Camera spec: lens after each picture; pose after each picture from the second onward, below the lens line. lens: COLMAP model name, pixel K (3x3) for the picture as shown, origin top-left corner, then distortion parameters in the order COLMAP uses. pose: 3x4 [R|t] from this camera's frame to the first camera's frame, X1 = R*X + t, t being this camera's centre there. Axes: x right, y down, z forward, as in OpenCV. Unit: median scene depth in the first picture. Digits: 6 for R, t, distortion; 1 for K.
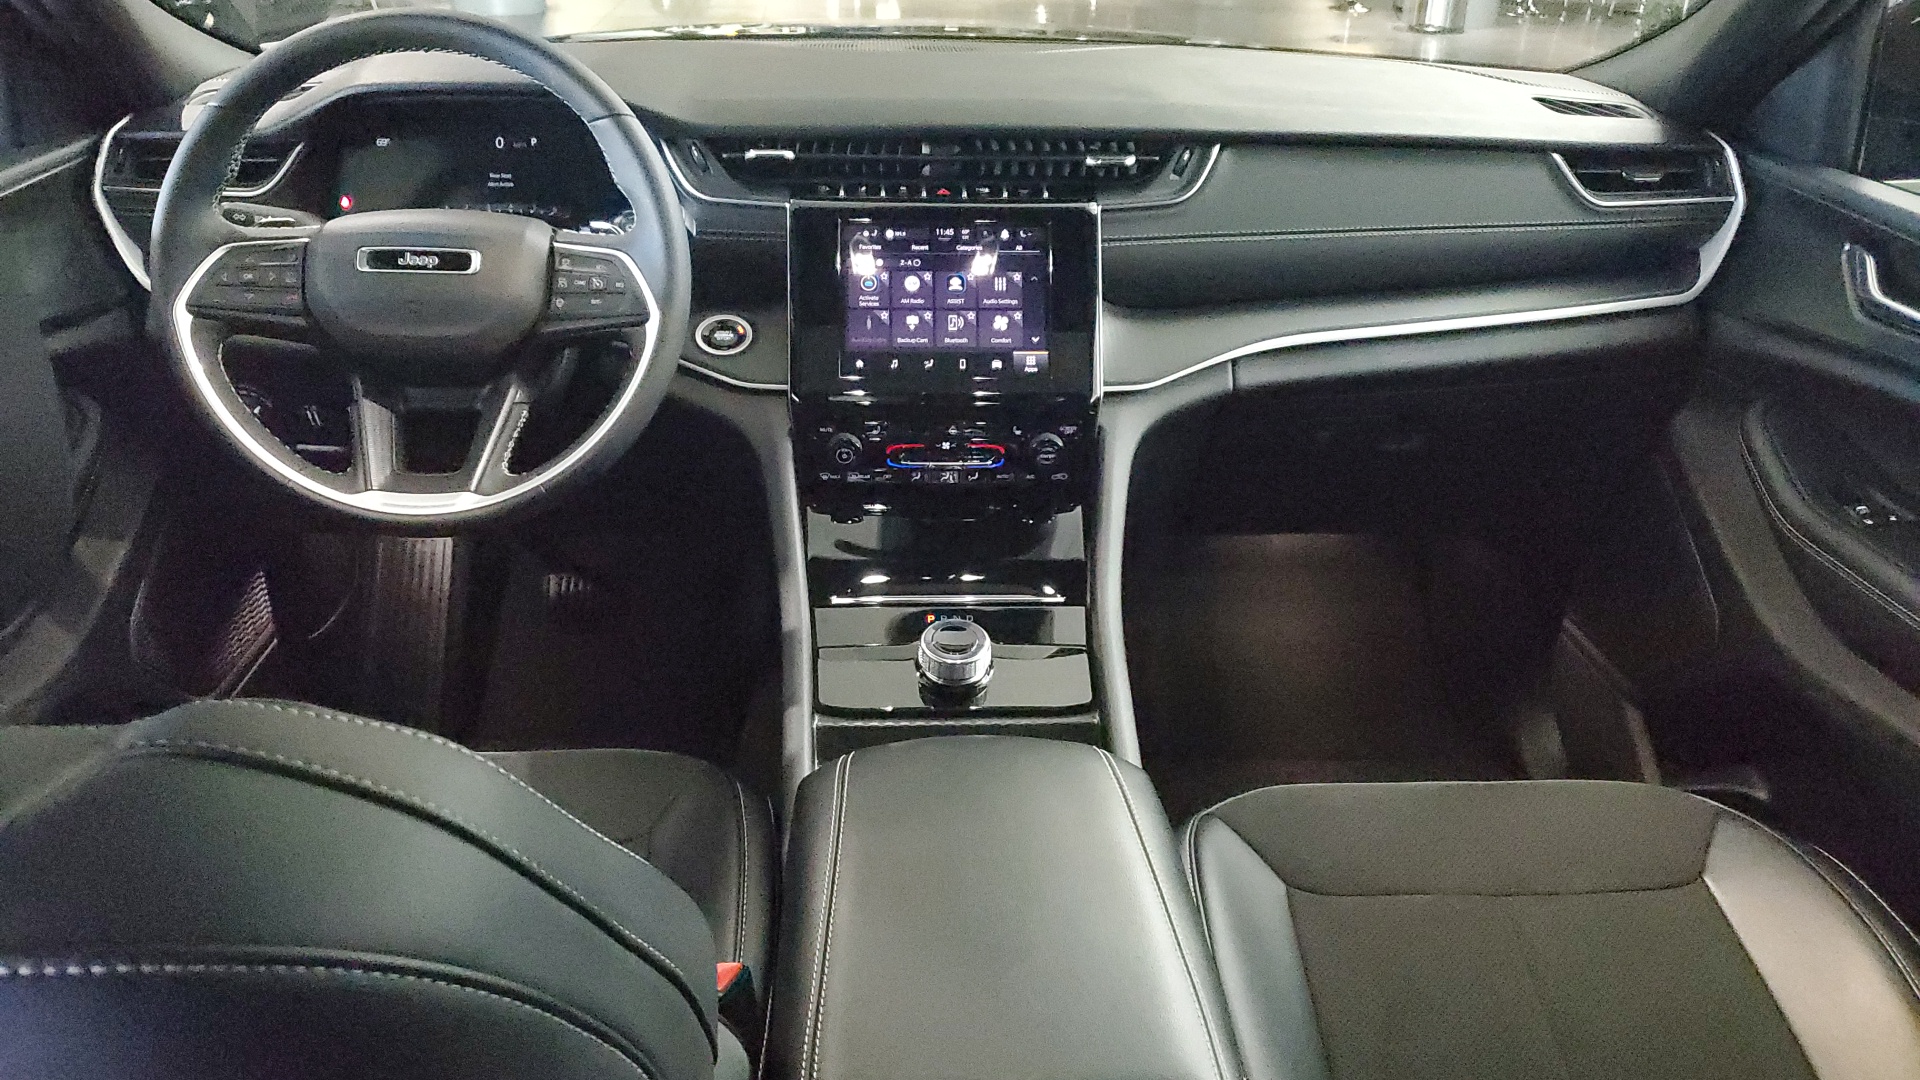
lens RADIAL K [[1500.8, 0, 962.3], [0, 1500.8, 584.8], [0, 0, 1]] dist [0.042032, -0.057376]
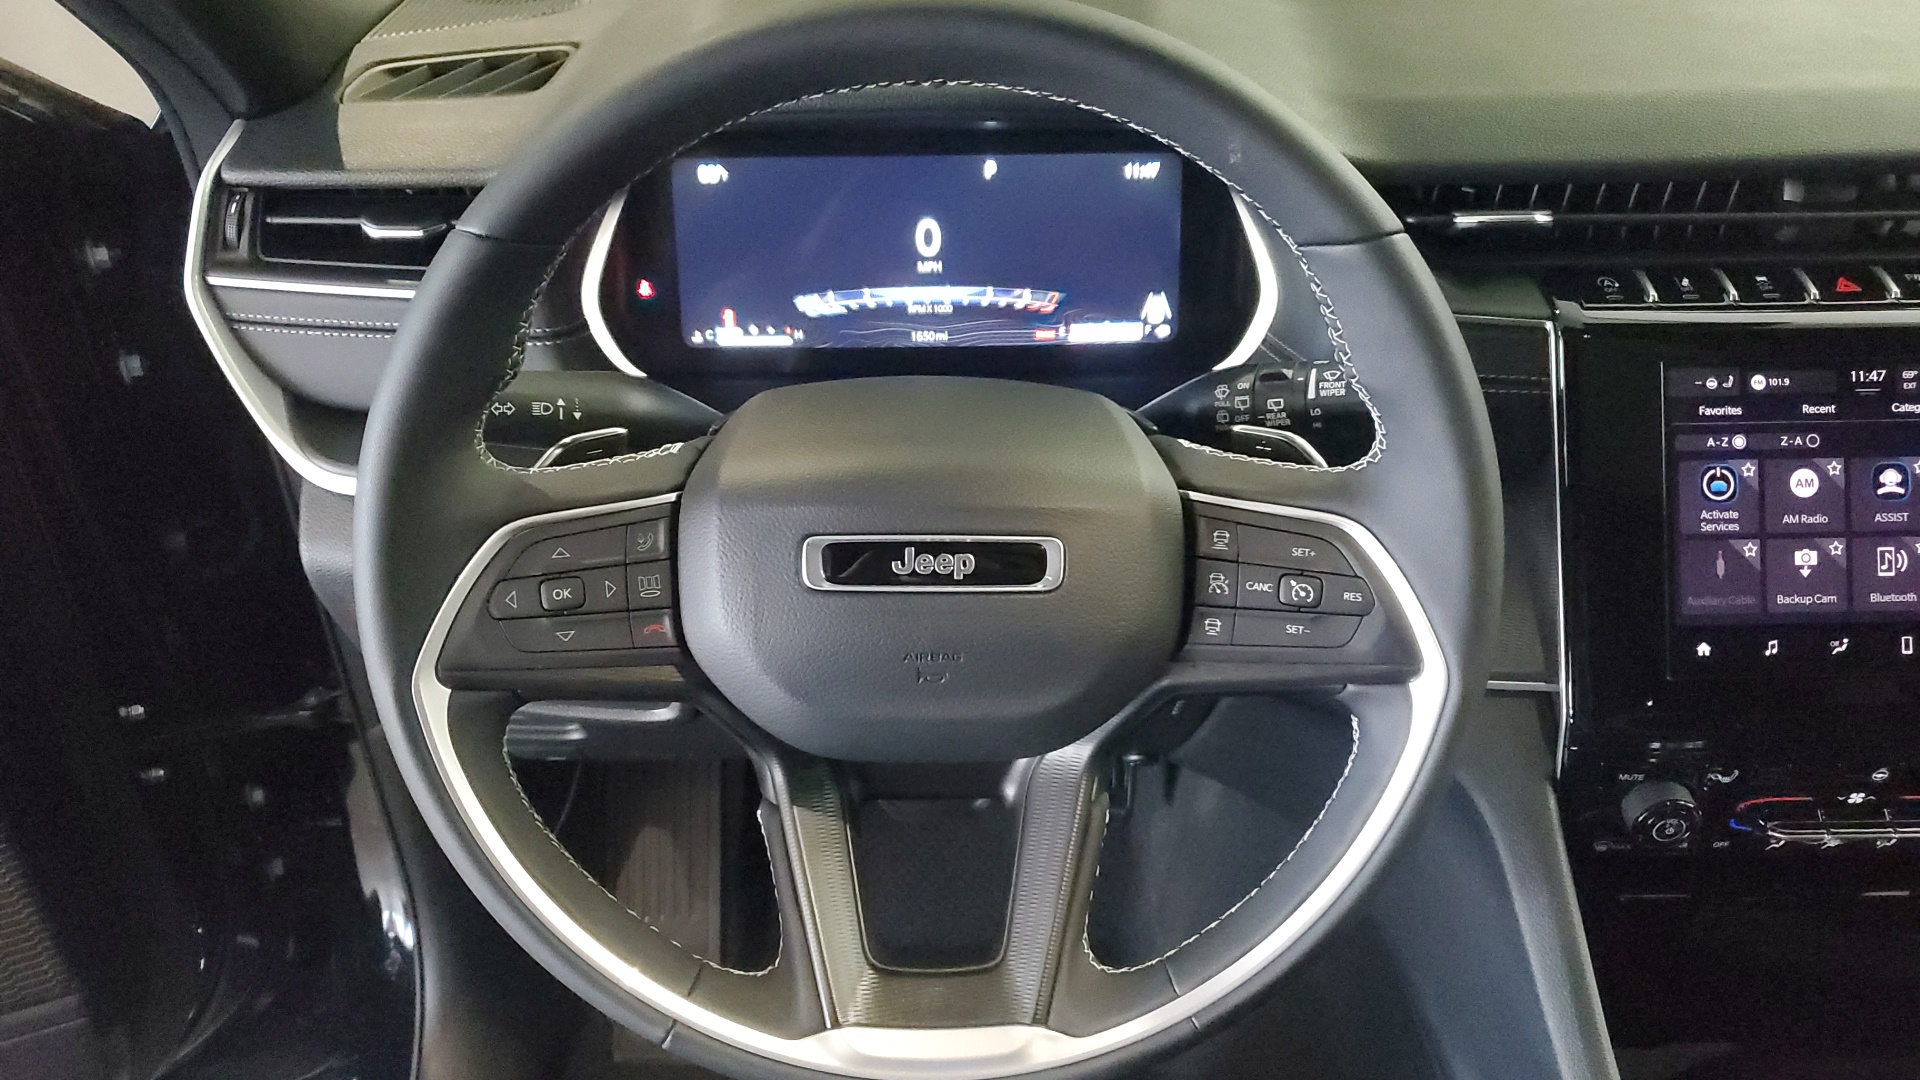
lens RADIAL K [[1500.8, 0, 941.9], [0, 1500.8, 508.4], [0, 0, 1]] dist [0.042032, -0.057376]
pose [[0.999770, -0.007887, -0.019925, -0.311383], [0.010260, 0.992481, 0.121970, -0.256364], [0.018813, -0.122147, 0.992334, 0.491523]]
